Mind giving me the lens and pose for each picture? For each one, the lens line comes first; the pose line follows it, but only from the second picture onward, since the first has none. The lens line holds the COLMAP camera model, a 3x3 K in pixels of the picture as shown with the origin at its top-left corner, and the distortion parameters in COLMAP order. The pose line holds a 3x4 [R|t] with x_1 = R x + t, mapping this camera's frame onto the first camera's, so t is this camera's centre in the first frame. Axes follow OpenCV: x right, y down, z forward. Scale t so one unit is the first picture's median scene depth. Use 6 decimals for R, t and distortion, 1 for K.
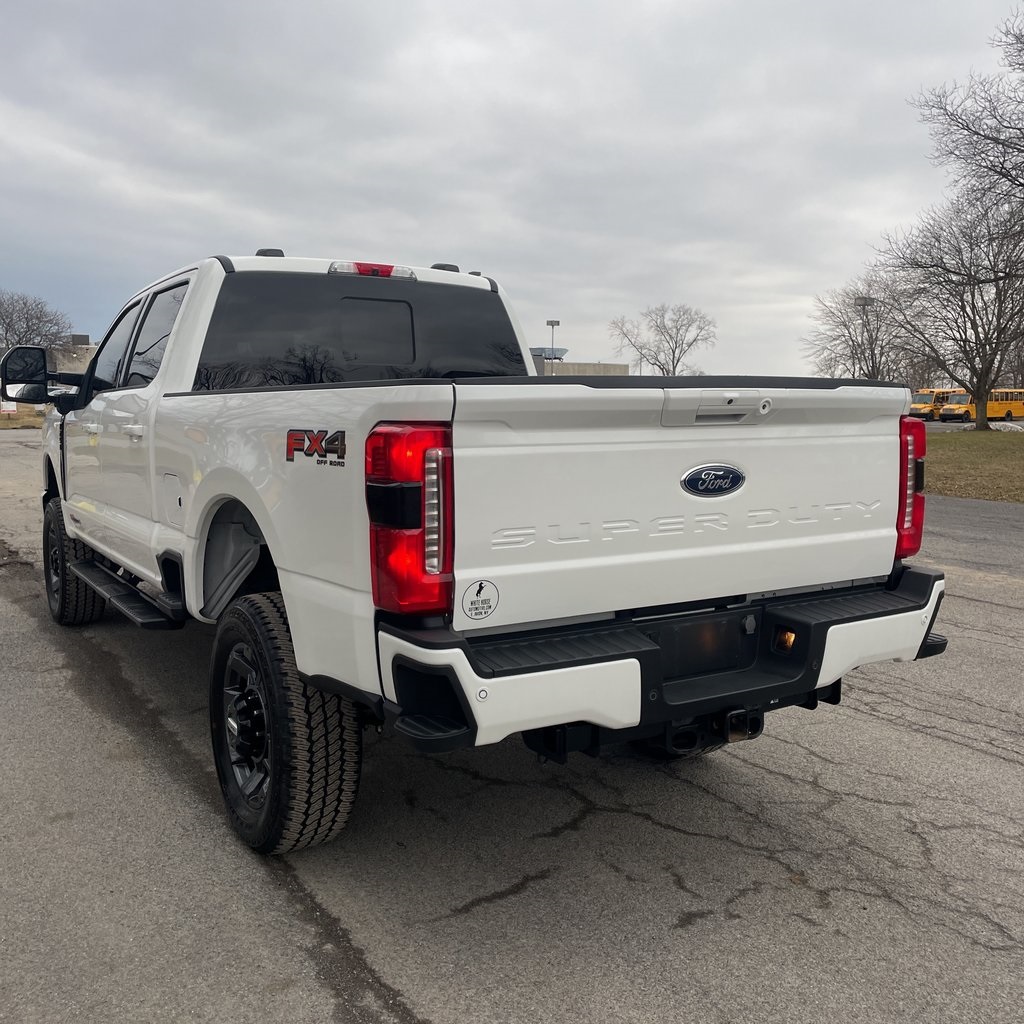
lens RADIAL K [[1037.6, 0, 516.4], [0, 1037.6, 515.2], [0, 0, 1]] dist [0.048910, 0.000000]
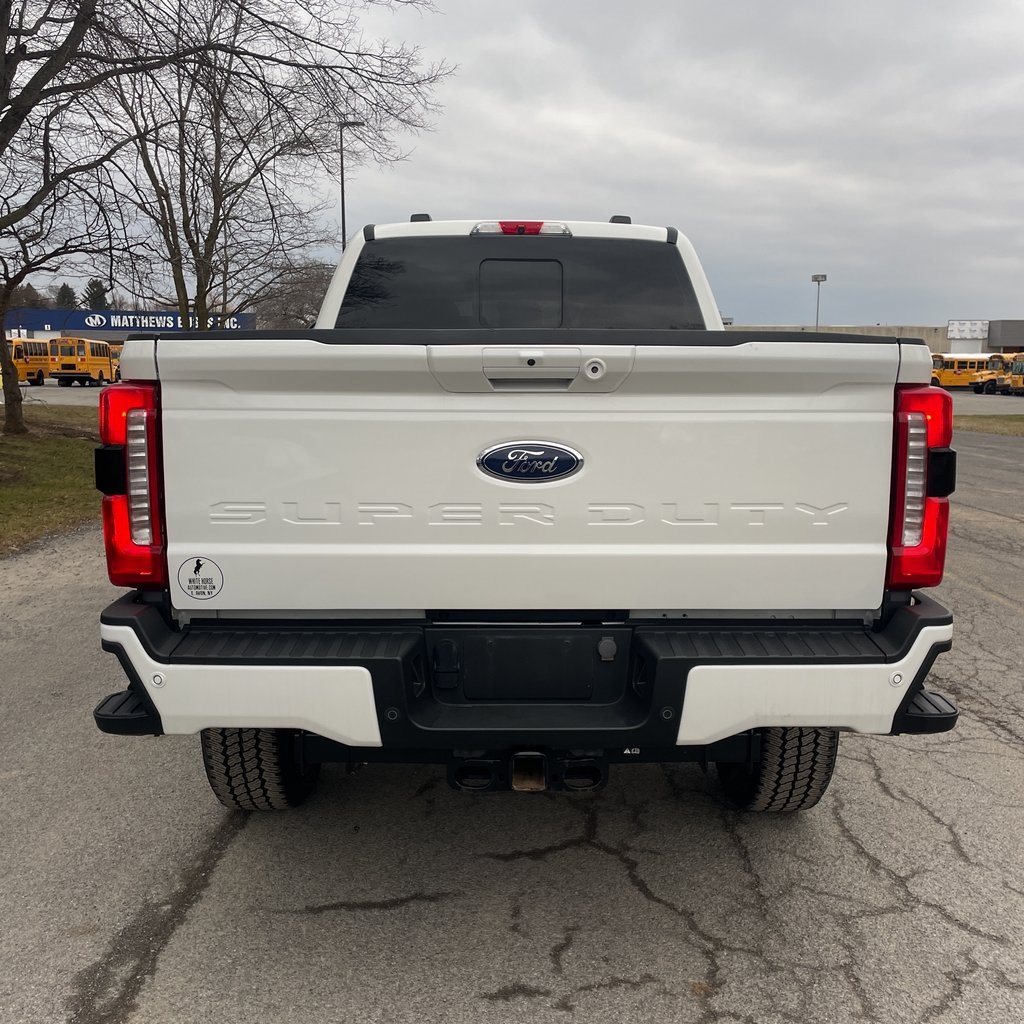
lens RADIAL K [[1037.6, 0, 516.7], [0, 1037.6, 523.2], [0, 0, 1]] dist [0.048910, 0.000000]
pose [[0.854714, 0.075623, -0.513560, 0.523186], [-0.059233, 0.997078, 0.048240, -0.021641], [0.515708, -0.010812, 0.856696, 0.275651]]
